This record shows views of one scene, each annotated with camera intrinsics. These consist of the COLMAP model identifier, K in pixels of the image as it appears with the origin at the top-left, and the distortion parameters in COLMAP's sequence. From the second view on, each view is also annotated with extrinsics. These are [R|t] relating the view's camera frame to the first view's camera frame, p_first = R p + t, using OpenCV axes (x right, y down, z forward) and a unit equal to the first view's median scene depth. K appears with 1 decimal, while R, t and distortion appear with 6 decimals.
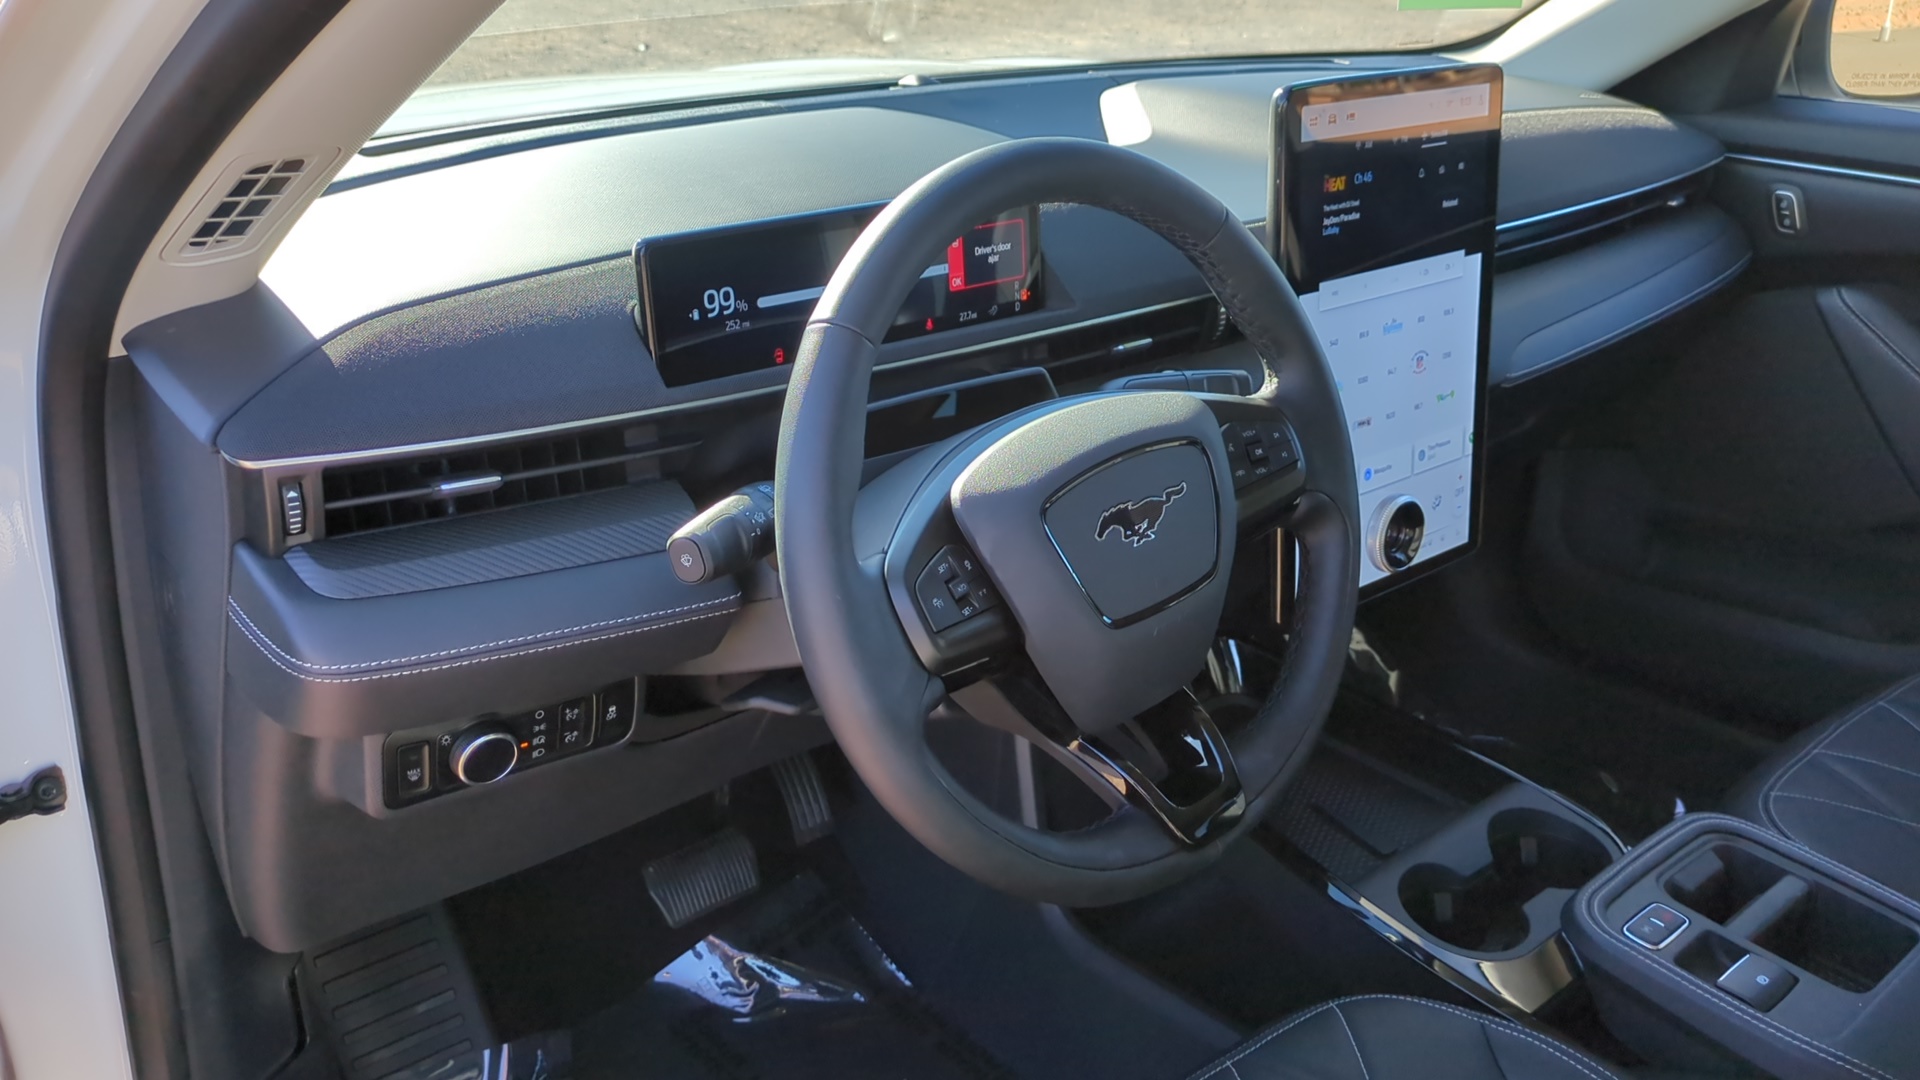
lens RADIAL K [[1615.3, 0, 954.4], [0, 1615.3, 542.3], [0, 0, 1]] dist [0.050455, 0.002072]
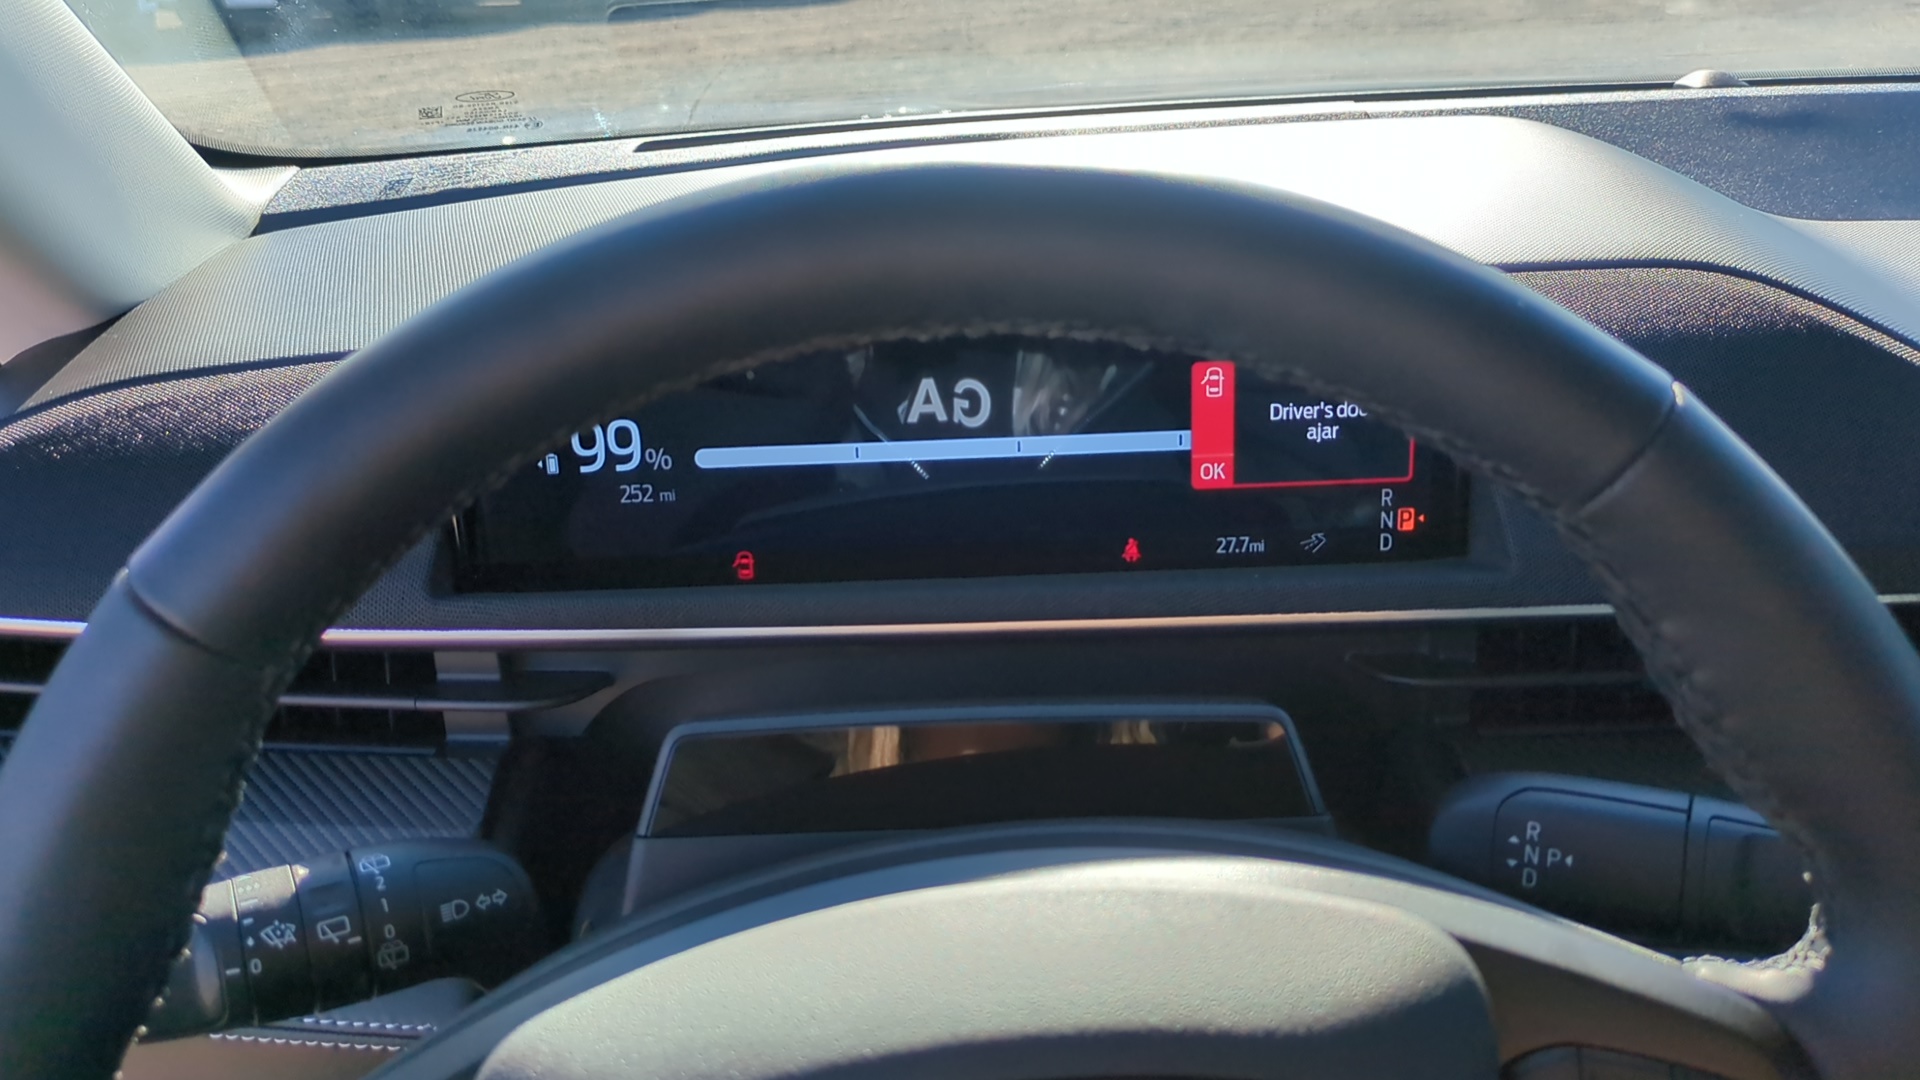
lens RADIAL K [[1615.3, 0, 958.6], [0, 1615.3, 531.8], [0, 0, 1]] dist [0.050455, 0.002072]
pose [[0.761260, 0.187996, -0.620597, 0.259783], [-0.206198, 0.977557, 0.043195, -0.164954], [0.614789, 0.095083, 0.782939, 0.660573]]
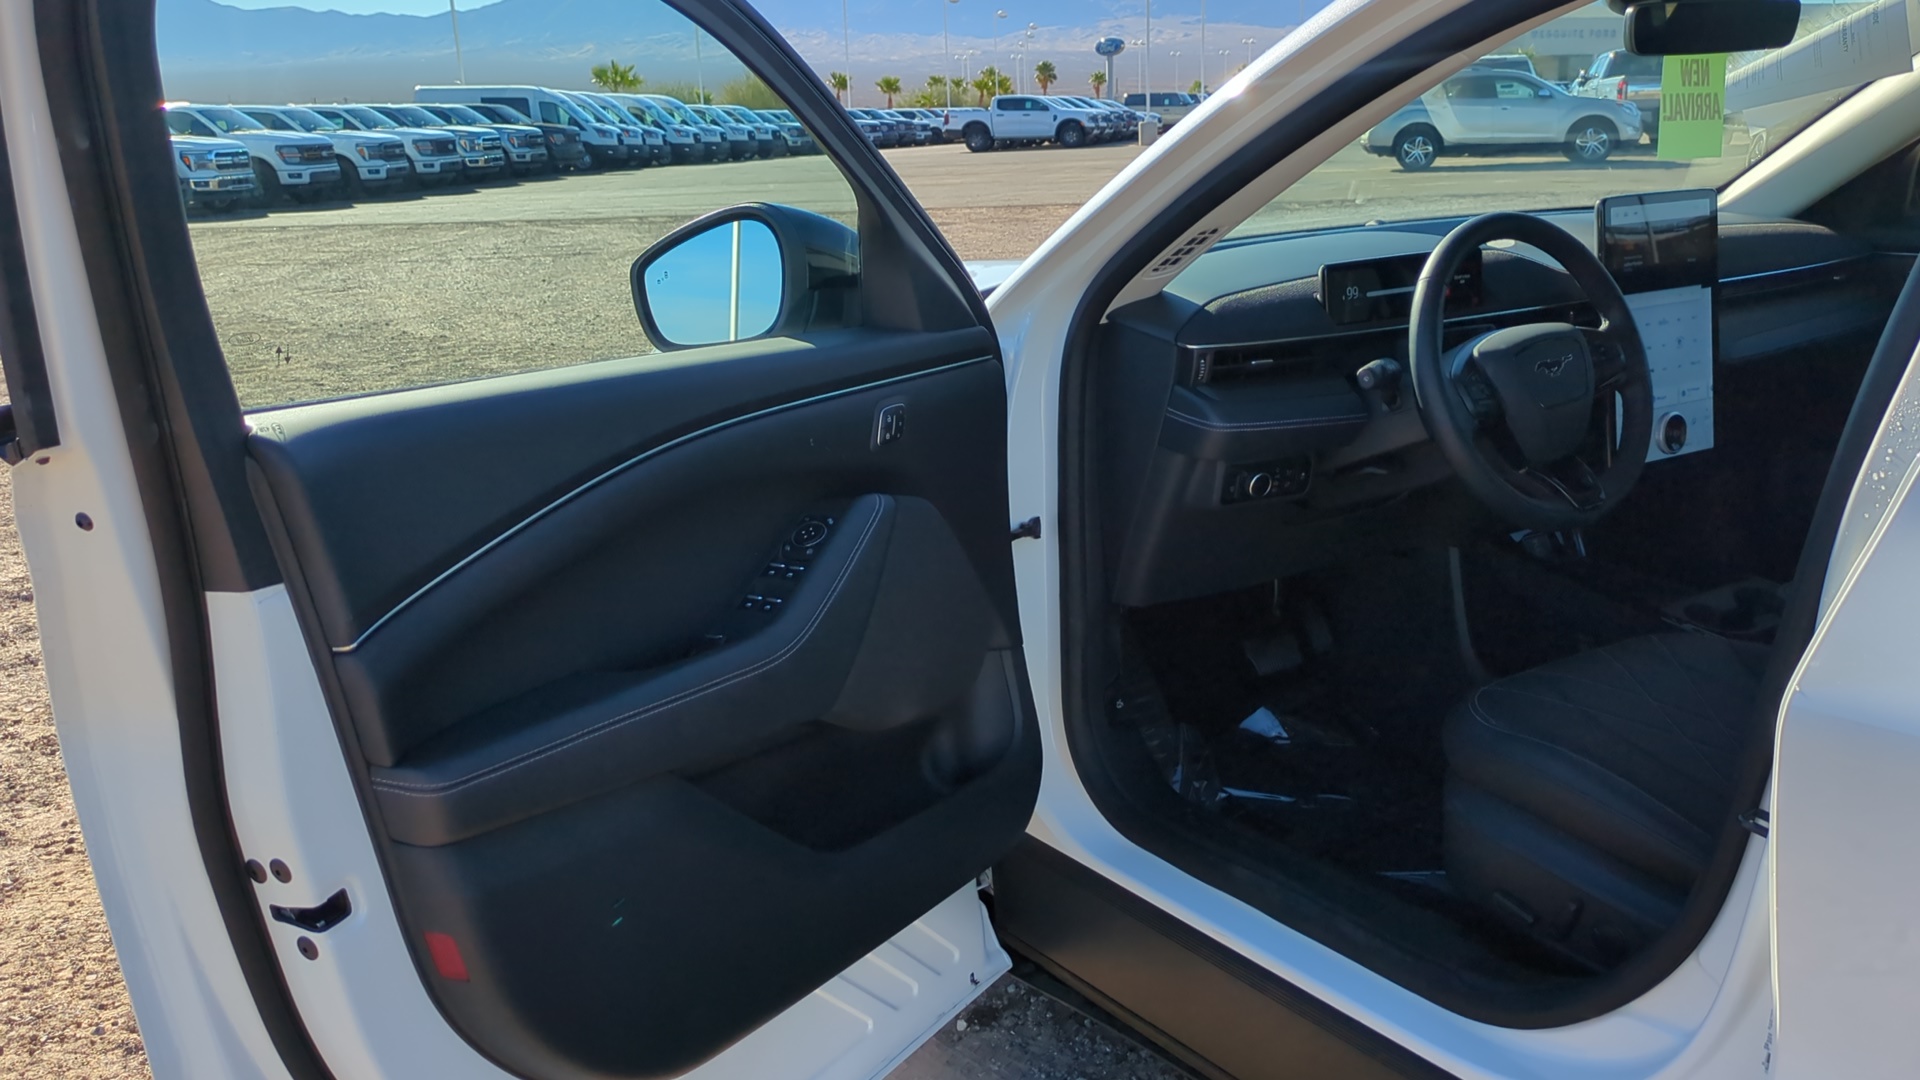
lens RADIAL K [[1615.3, 0, 968.4], [0, 1615.3, 540.3], [0, 0, 1]] dist [0.050455, 0.002072]
pose [[0.990175, -0.017575, -0.138726, -0.368031], [-0.002403, 0.989785, -0.142549, 0.524779], [0.139814, 0.141481, 0.980018, -1.275083]]
